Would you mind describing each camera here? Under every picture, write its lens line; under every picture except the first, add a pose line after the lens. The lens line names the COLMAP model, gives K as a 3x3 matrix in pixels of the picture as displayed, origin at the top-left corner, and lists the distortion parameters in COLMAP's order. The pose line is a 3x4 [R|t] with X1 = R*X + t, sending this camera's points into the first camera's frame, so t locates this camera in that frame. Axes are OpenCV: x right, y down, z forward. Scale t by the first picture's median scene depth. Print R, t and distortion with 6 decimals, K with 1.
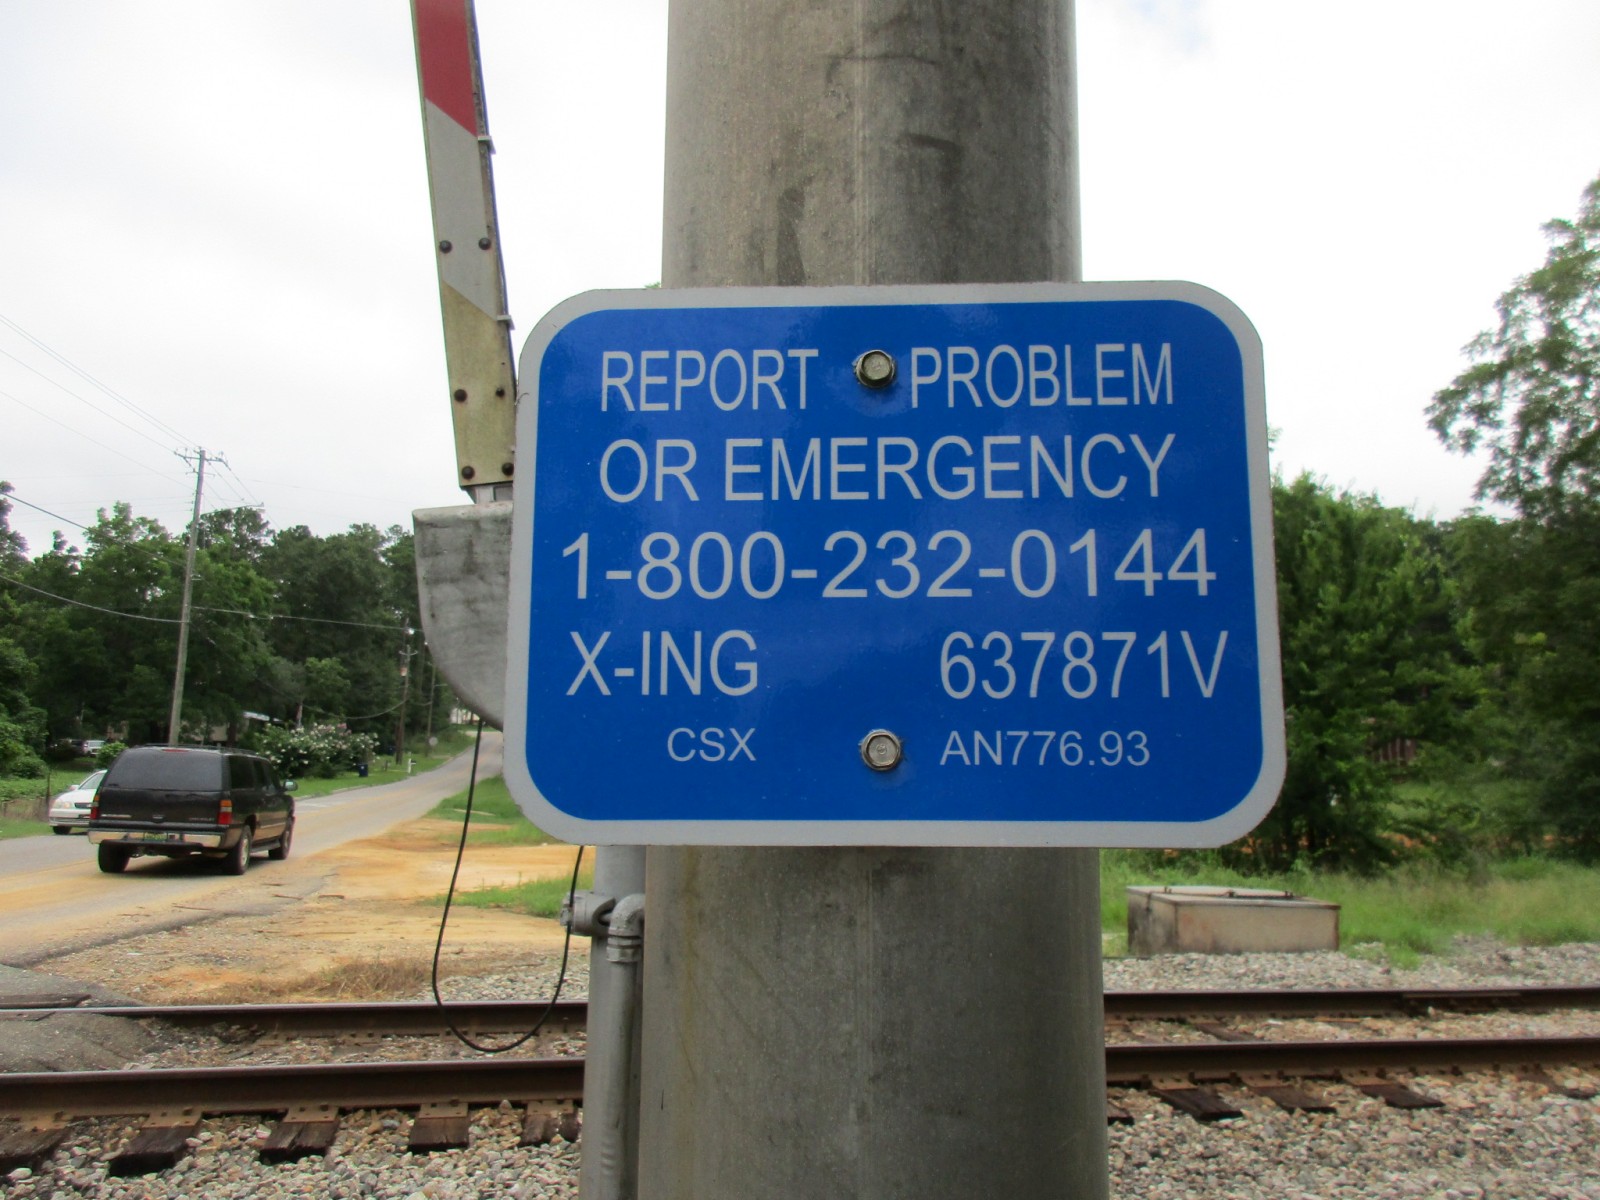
lens RADIAL K [[1114.2, 0, 800.0], [0, 1114.2, 600.0], [0, 0, 1]] dist [0.000173, 0.000075]
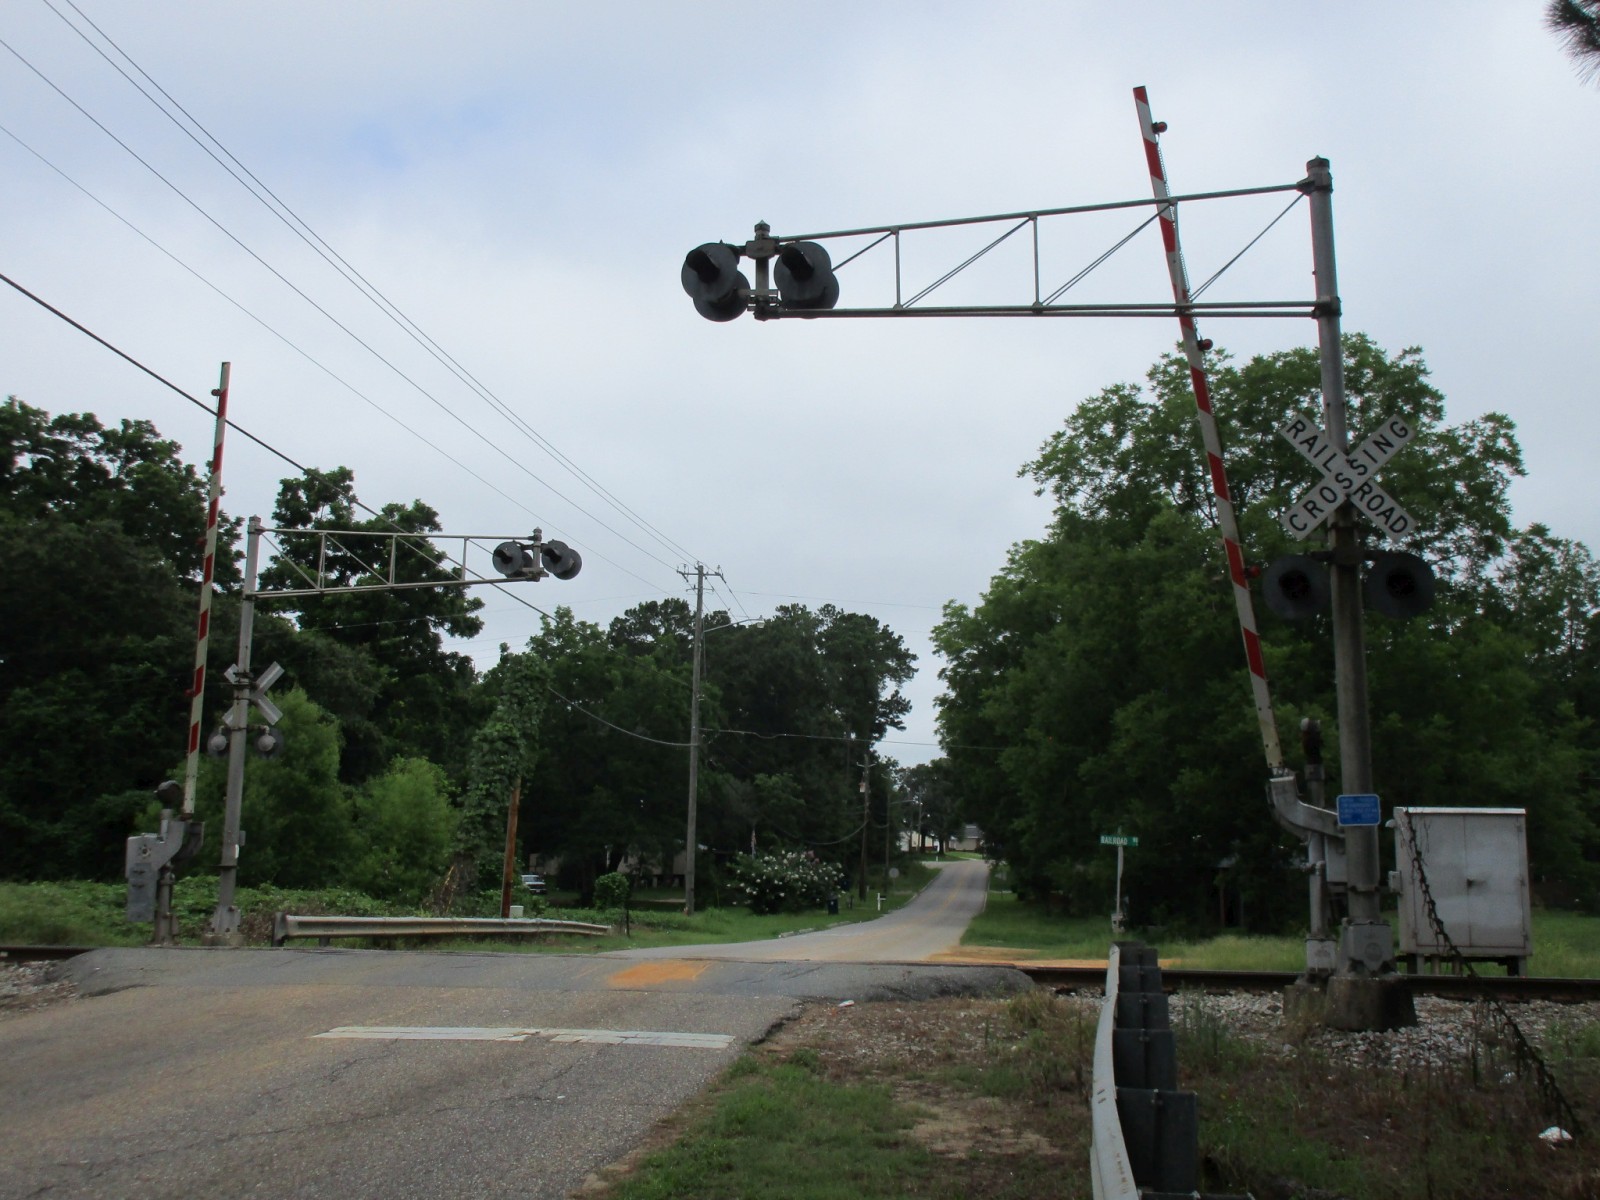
lens RADIAL K [[1725.4, 0, 800.0], [0, 1725.4, 600.0], [0, 0, 1]] dist [0.002740, 0.026696]
pose [[0.949012, -0.059903, -0.309497, 0.002983], [0.049053, 0.997882, -0.042728, -0.022547], [0.311401, 0.025368, 0.949940, -0.238965]]
